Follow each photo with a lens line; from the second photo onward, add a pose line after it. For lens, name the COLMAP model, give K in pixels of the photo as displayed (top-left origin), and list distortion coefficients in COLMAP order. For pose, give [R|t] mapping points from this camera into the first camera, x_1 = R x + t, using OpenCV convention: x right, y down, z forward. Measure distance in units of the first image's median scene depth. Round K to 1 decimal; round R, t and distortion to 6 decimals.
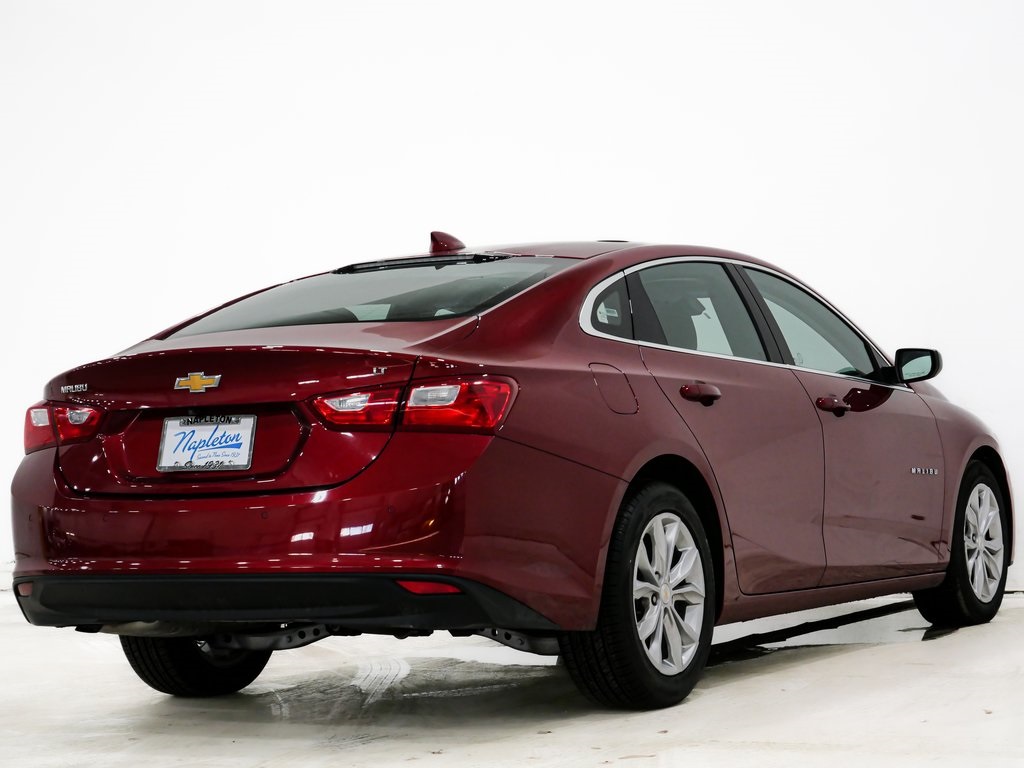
lens RADIAL K [[2324.7, 0, 508.3], [0, 2324.7, 382.0], [0, 0, 1]] dist [0.073314, 0.000000]
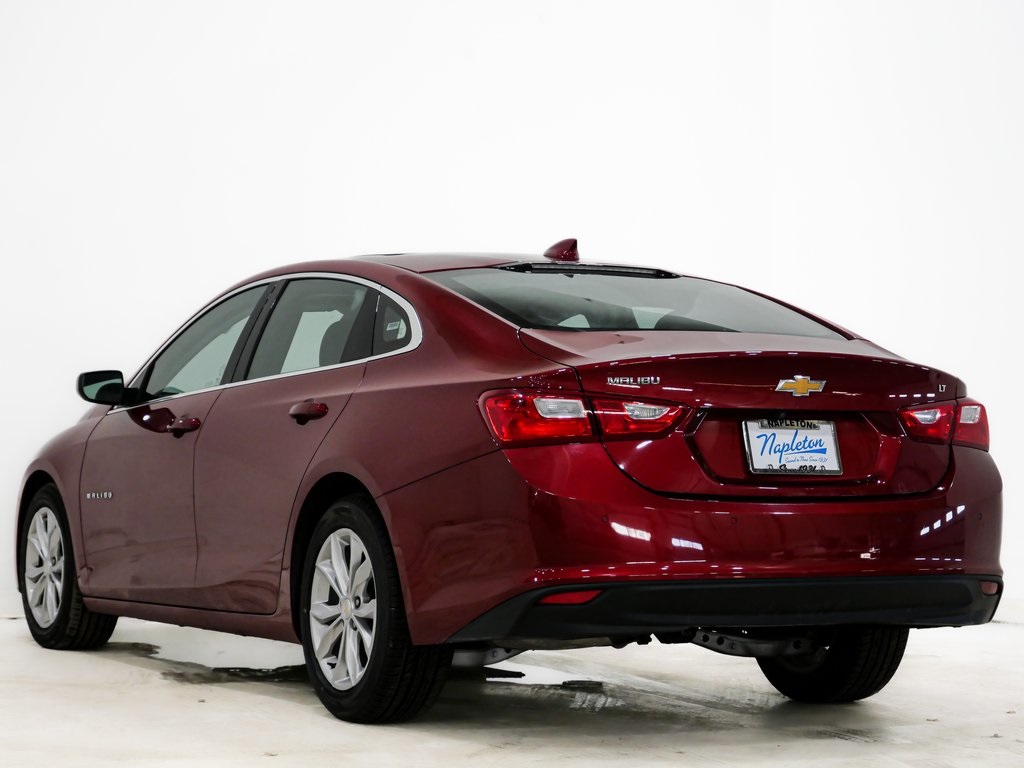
lens RADIAL K [[2496.3, 0, 509.3], [0, 2496.3, 385.4], [0, 0, 1]] dist [-0.054986, 0.000000]
pose [[0.535866, 0.063971, 0.841876, -1.098331], [-0.051569, 0.997744, -0.042991, 0.052218], [-0.842727, -0.020377, 0.537956, 0.526554]]
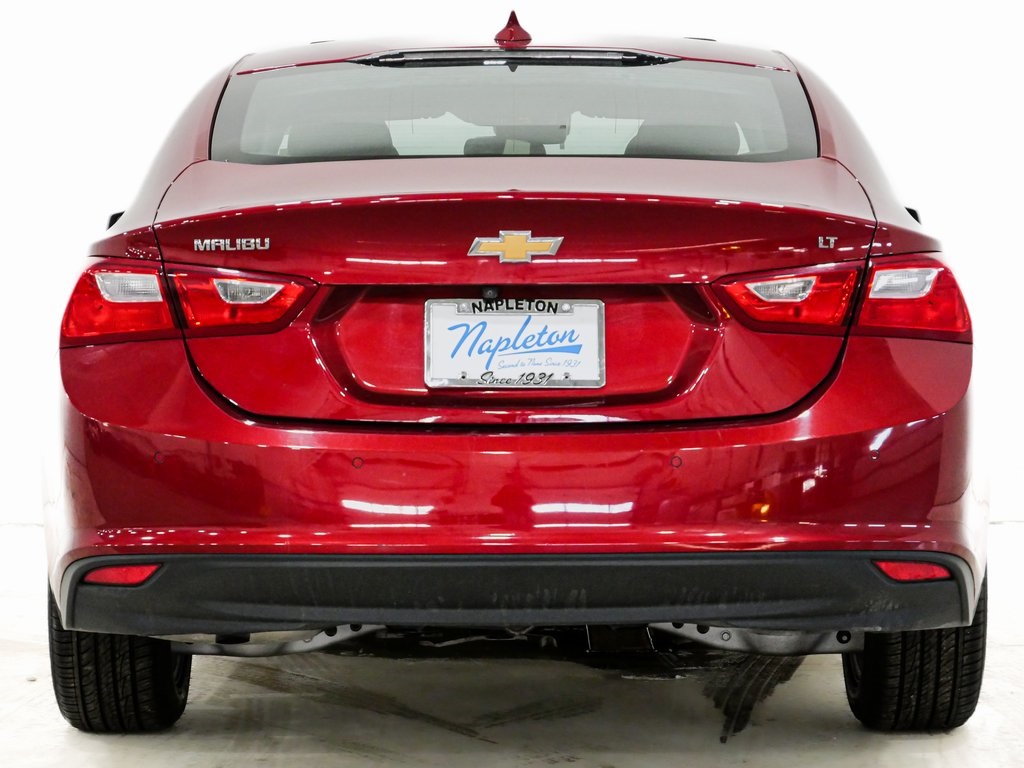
lens RADIAL K [[3190.4, 0, 515.4], [0, 3190.4, 383.3], [0, 0, 1]] dist [-0.083699, 0.000000]
pose [[0.864494, 0.012844, 0.502479, -0.561696], [-0.042742, 0.997931, 0.048028, -0.004341], [-0.500823, -0.062996, 0.863254, 0.255978]]
